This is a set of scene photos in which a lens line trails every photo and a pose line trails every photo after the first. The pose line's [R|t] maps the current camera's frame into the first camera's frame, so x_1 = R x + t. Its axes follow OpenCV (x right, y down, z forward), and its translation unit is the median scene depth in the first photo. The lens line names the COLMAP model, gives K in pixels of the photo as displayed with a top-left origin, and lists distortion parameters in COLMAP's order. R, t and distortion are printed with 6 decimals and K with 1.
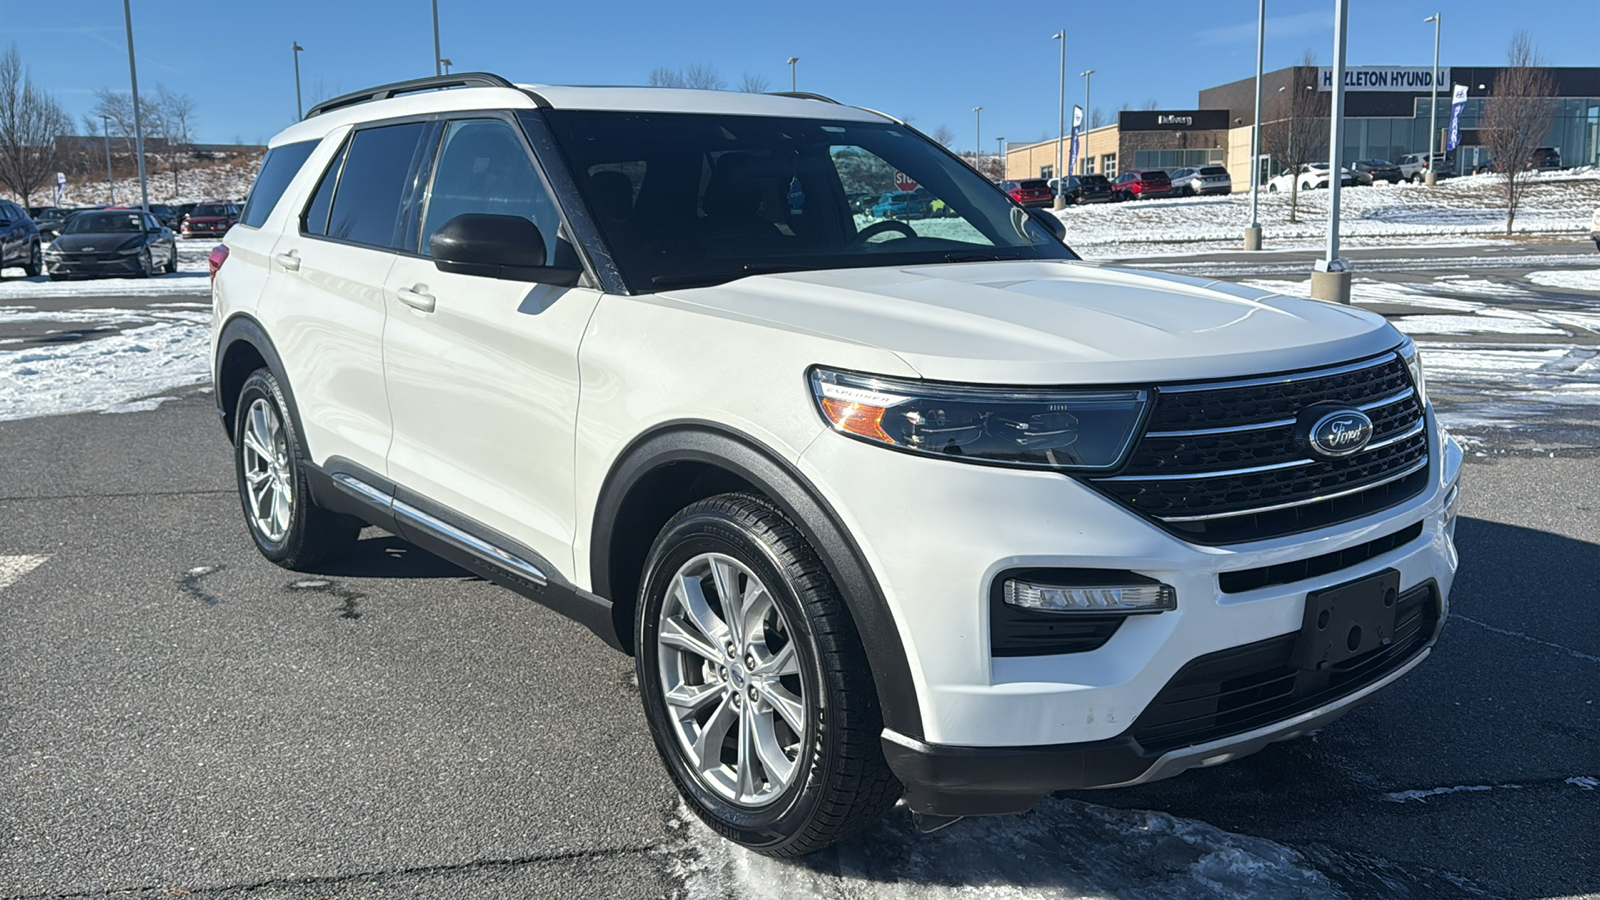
lens RADIAL K [[1355.3, 0, 800.5], [0, 1355.3, 461.4], [0, 0, 1]] dist [0.106319, -0.163434]
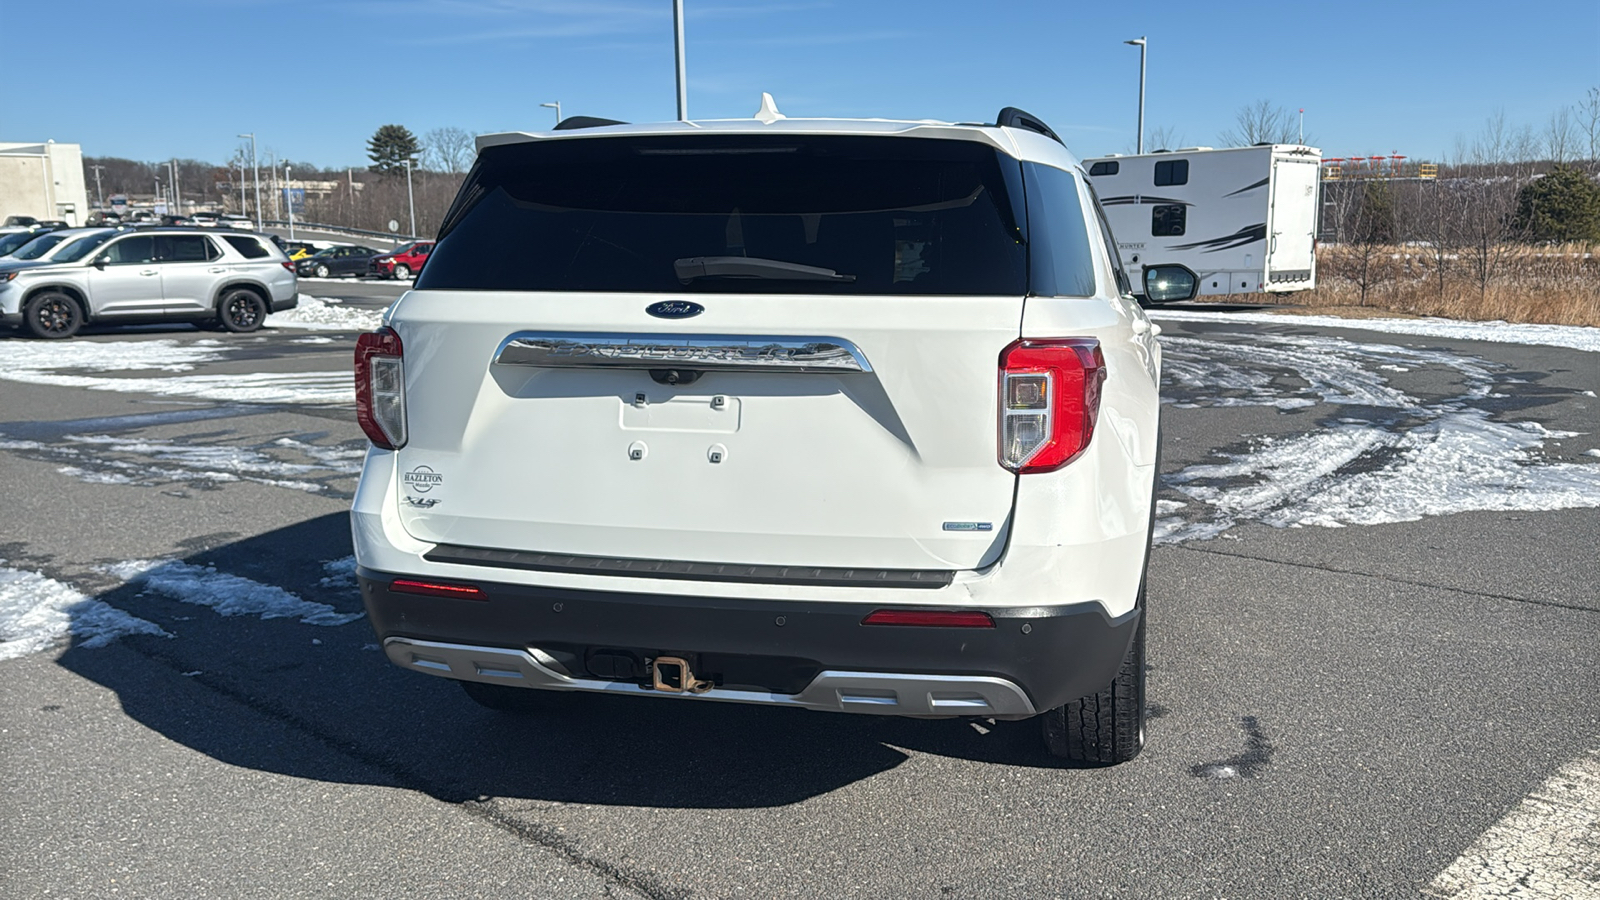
lens RADIAL K [[1368.3, 0, 827.9], [0, 1368.3, 472.0], [0, 0, 1]] dist [0.118440, -0.194751]
pose [[-0.617351, -0.115936, 0.778098, -1.339898], [0.149543, 0.953752, 0.260758, -0.450810], [-0.772344, 0.277338, -0.571462, 2.409179]]
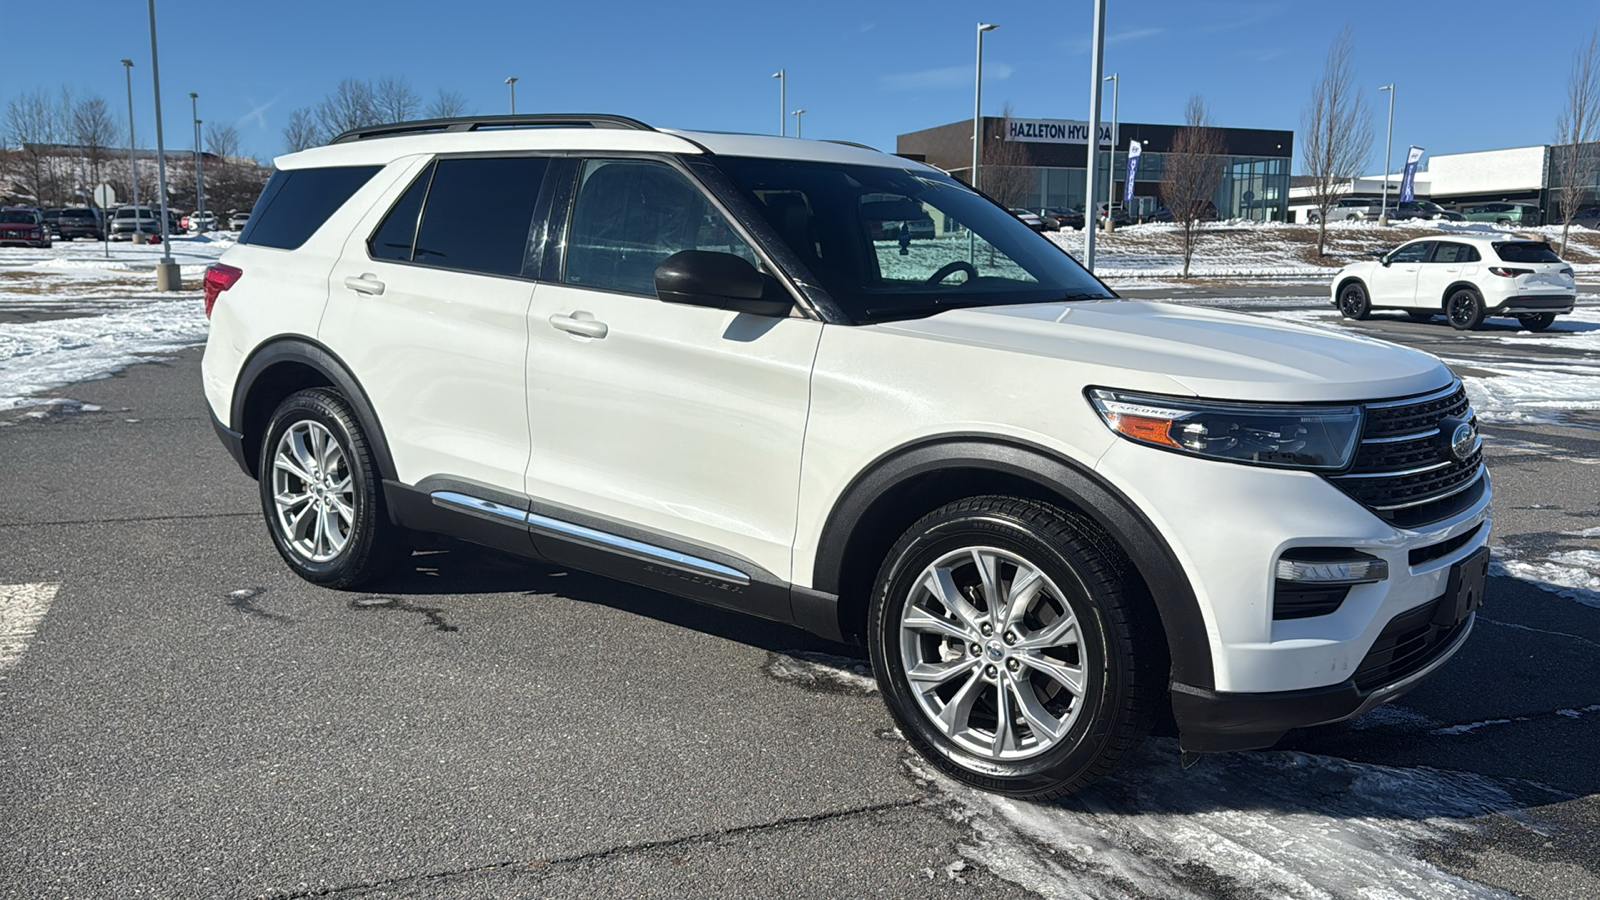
lens RADIAL K [[1355.3, 0, 807.0], [0, 1355.3, 488.3], [0, 0, 1]] dist [0.106319, -0.163434]
pose [[0.974645, -0.011930, 0.223439, -0.410360], [0.012239, 0.999925, 0.000001, 0.013443], [-0.223423, 0.002734, 0.974718, -0.097309]]
